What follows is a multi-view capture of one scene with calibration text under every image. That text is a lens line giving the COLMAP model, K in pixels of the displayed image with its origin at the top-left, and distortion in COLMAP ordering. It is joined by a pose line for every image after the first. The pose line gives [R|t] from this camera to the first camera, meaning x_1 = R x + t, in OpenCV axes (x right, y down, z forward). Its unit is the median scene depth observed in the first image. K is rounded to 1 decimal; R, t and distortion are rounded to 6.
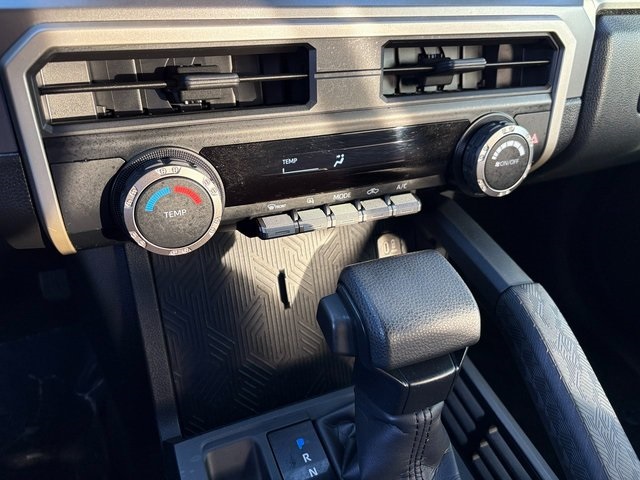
lens RADIAL K [[485.0, 0, 320.2], [0, 485.0, 241.0], [0, 0, 1]] dist [0.049731, -0.050990]
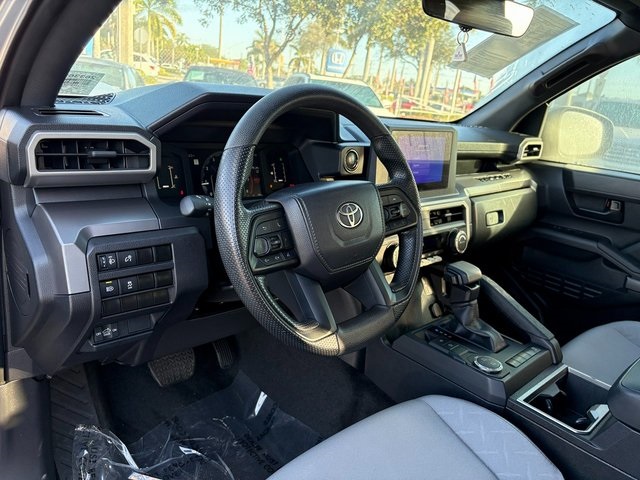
lens RADIAL K [[485.0, 0, 320.2], [0, 485.0, 240.7], [0, 0, 1]] dist [0.049731, -0.050990]
pose [[0.937421, -0.099698, 0.333620, -1.584661], [0.199712, 0.938816, -0.280605, 0.550506], [-0.285232, 0.329673, 0.899977, -1.647156]]
